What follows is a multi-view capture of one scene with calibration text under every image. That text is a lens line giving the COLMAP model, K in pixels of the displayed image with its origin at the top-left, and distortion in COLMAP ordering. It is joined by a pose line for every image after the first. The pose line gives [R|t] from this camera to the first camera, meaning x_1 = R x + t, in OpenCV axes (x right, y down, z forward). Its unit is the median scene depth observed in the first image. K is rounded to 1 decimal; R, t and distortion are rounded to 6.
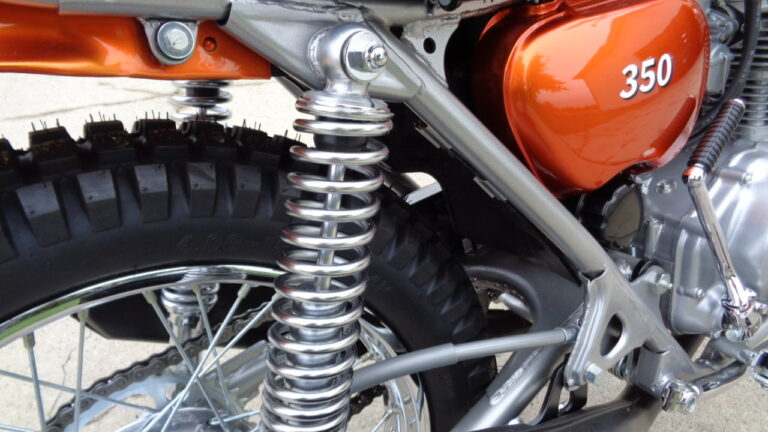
lens RADIAL K [[573.2, 0, 384.0], [0, 573.2, 216.0], [0, 0, 1]] dist [-0.001112, -0.002337]
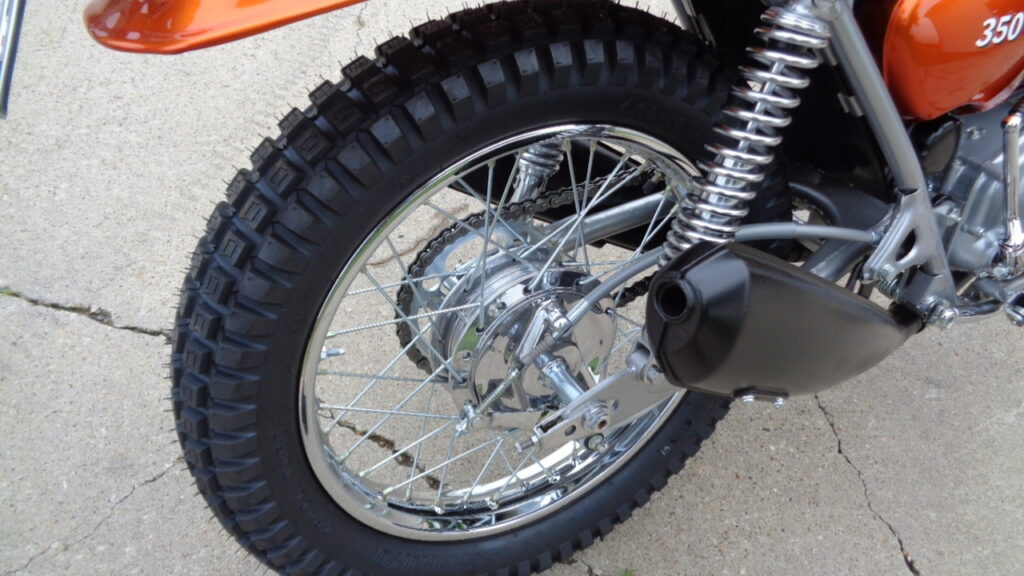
lens RADIAL K [[764.3, 0, 512.0], [0, 764.3, 288.0], [0, 0, 1]] dist [-0.001112, -0.002337]
pose [[0.986757, 0.161491, 0.015186, -0.394092], [-0.161405, 0.968309, 0.190592, 0.111817], [0.016074, -0.190519, 0.981552, -0.553174]]
